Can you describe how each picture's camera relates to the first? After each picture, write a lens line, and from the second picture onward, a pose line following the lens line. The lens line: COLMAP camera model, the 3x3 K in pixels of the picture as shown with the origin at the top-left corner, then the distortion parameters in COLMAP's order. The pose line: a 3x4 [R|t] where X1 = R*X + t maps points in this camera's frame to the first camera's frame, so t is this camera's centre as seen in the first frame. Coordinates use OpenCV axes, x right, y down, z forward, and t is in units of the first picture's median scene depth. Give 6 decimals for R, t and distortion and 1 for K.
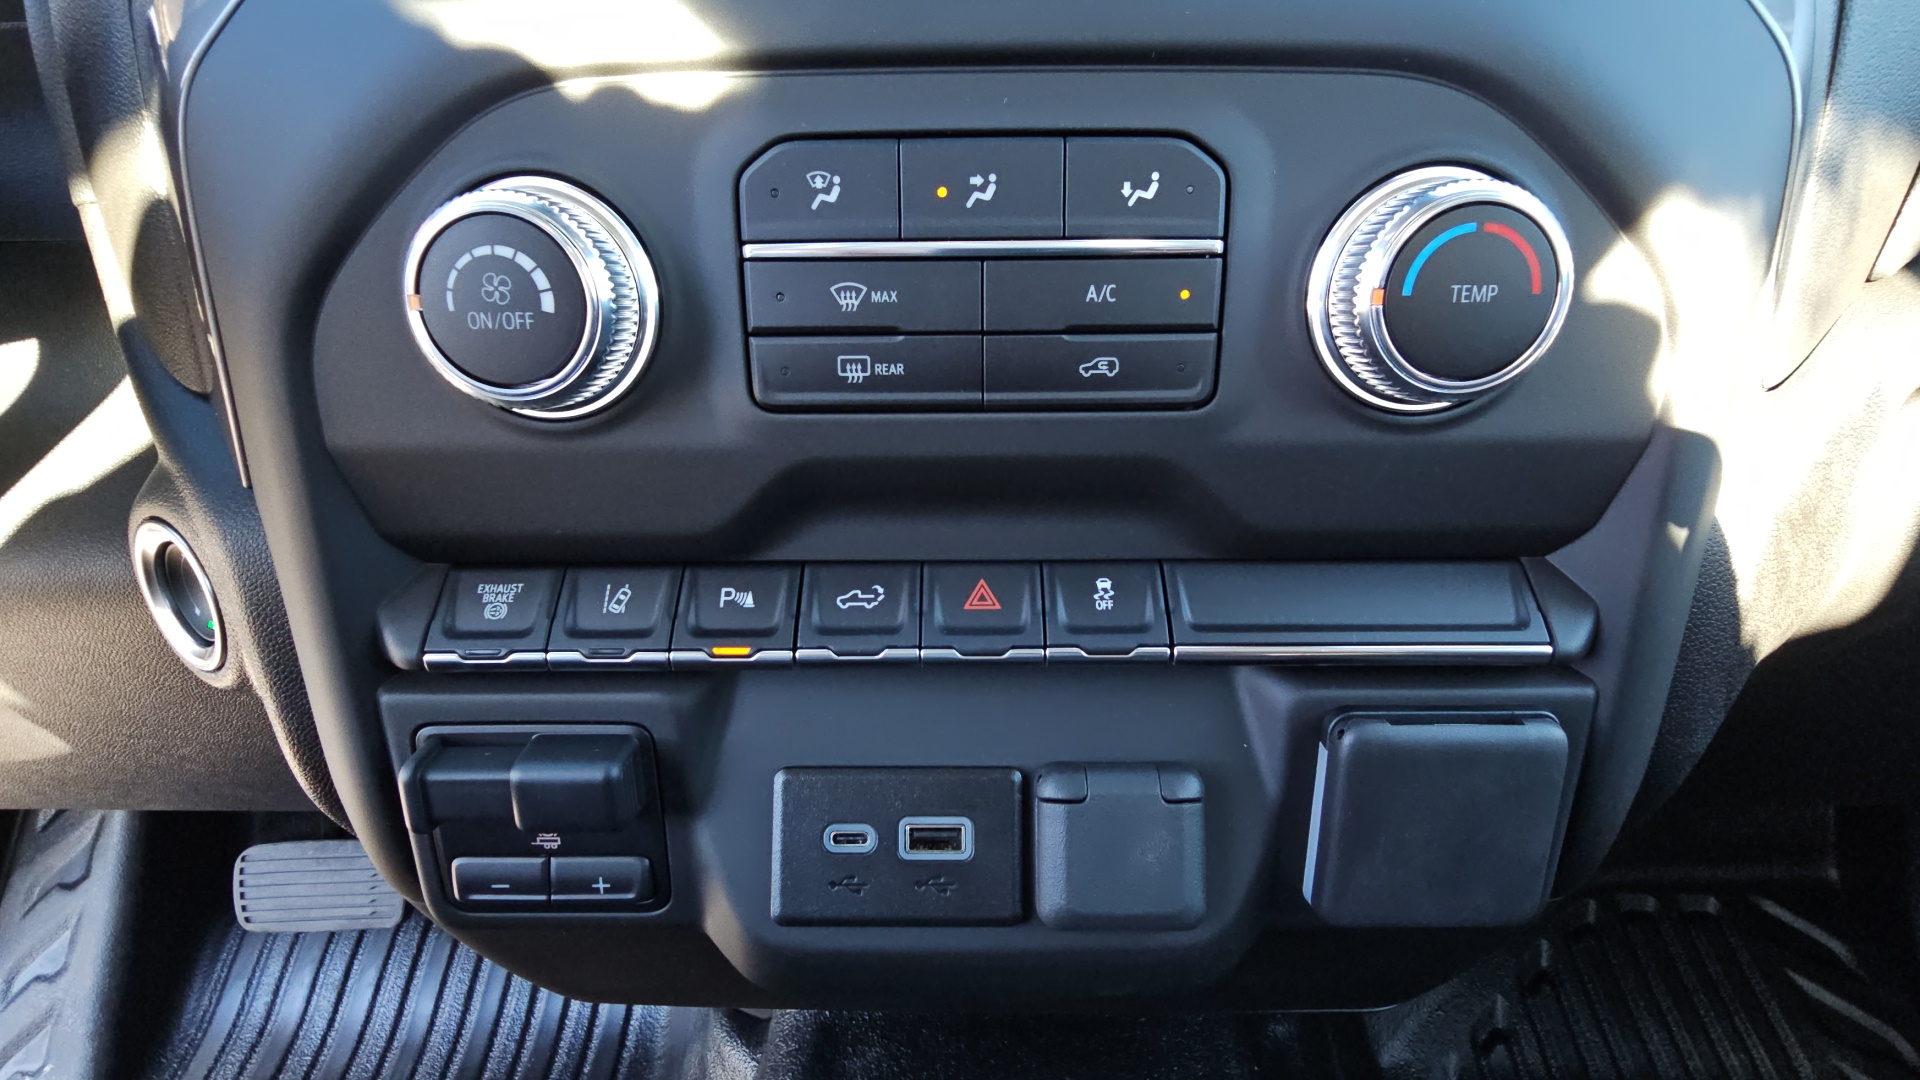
lens RADIAL K [[910.9, 0, 956.8], [0, 910.9, 541.2], [0, 0, 1]] dist [-0.000876, -0.000135]
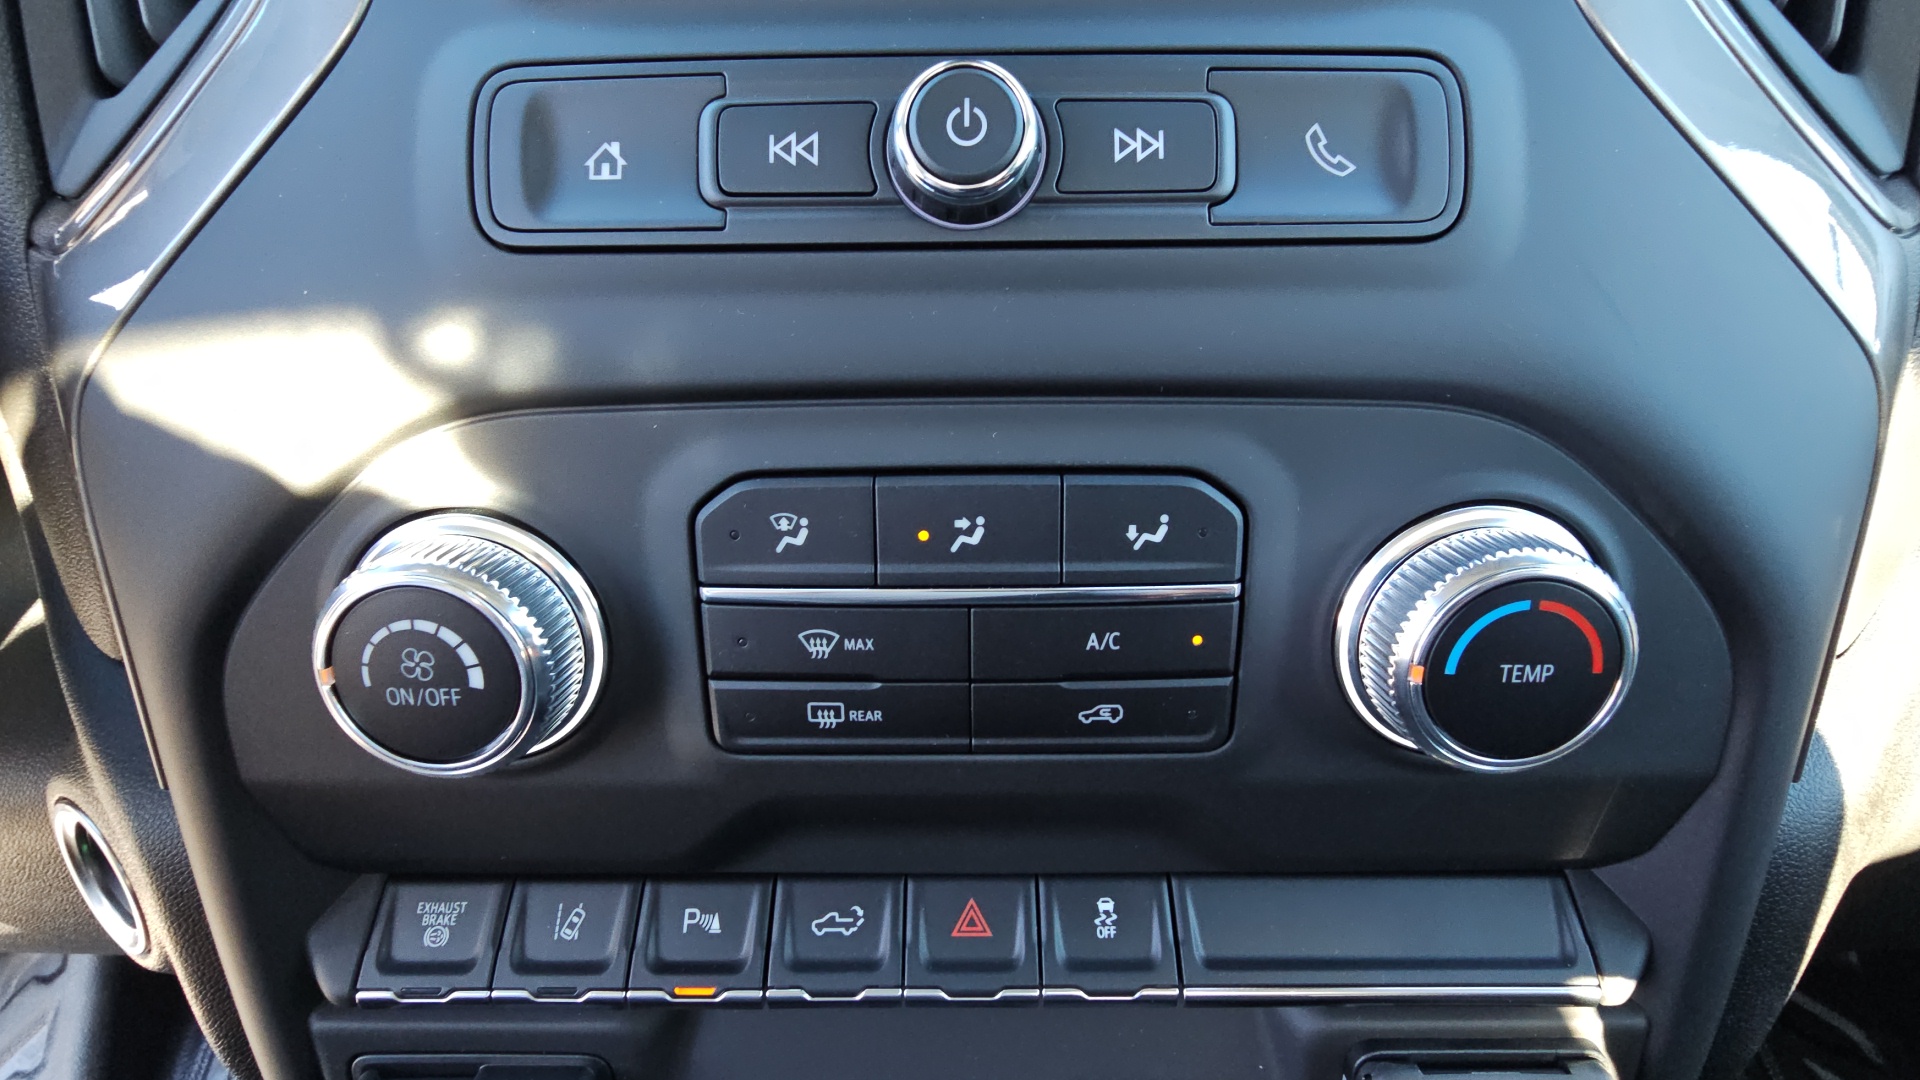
lens RADIAL K [[910.9, 0, 956.8], [0, 910.9, 541.2], [0, 0, 1]] dist [-0.000876, -0.000135]
pose [[0.999998, -0.001437, -0.001543, 0.014927], [0.001451, 0.999953, 0.009537, -0.325211], [0.001529, -0.009539, 0.999953, 0.095986]]
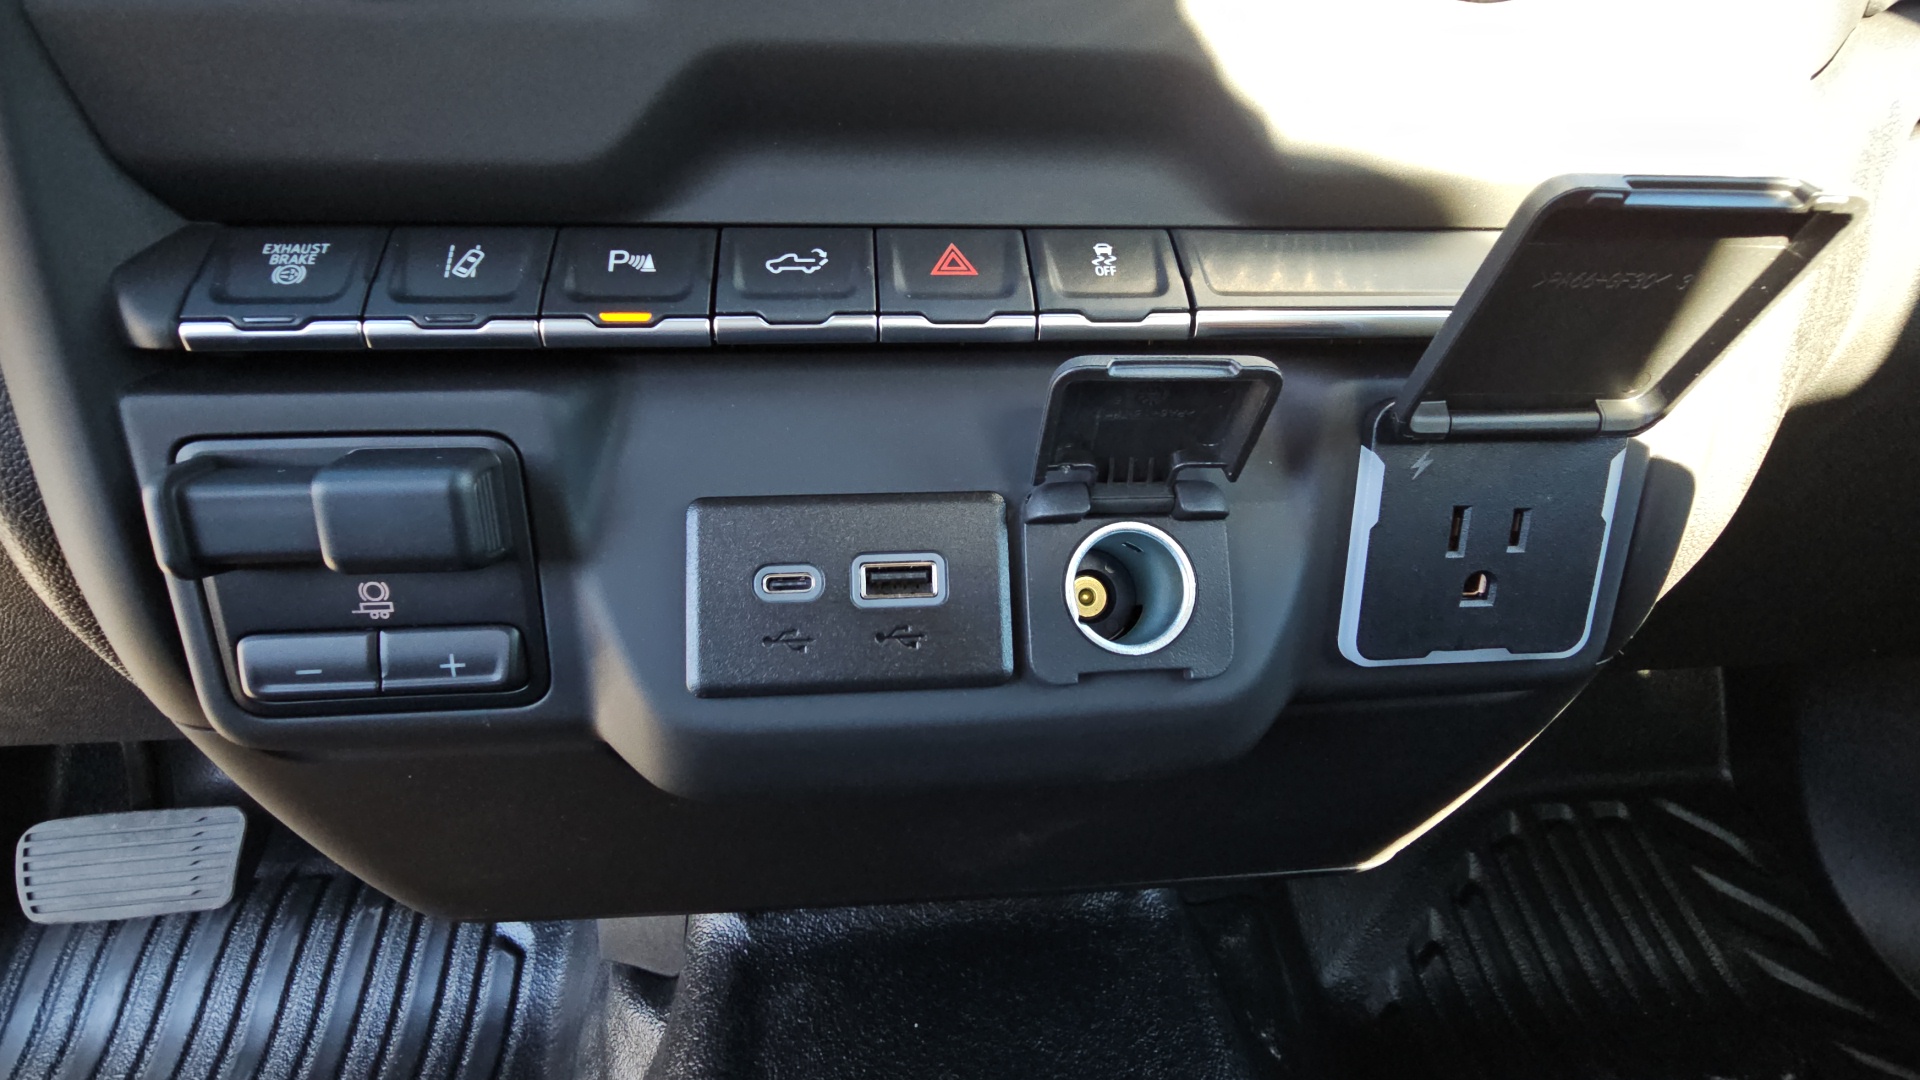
lens RADIAL K [[914.2, 0, 961.4], [0, 914.2, 538.2], [0, 0, 1]] dist [0.007934, -0.008085]
pose [[0.993466, -0.023017, 0.111786, -0.058945], [0.023688, 0.999708, -0.004671, 0.303109], [-0.111646, 0.007288, 0.993721, 0.213909]]
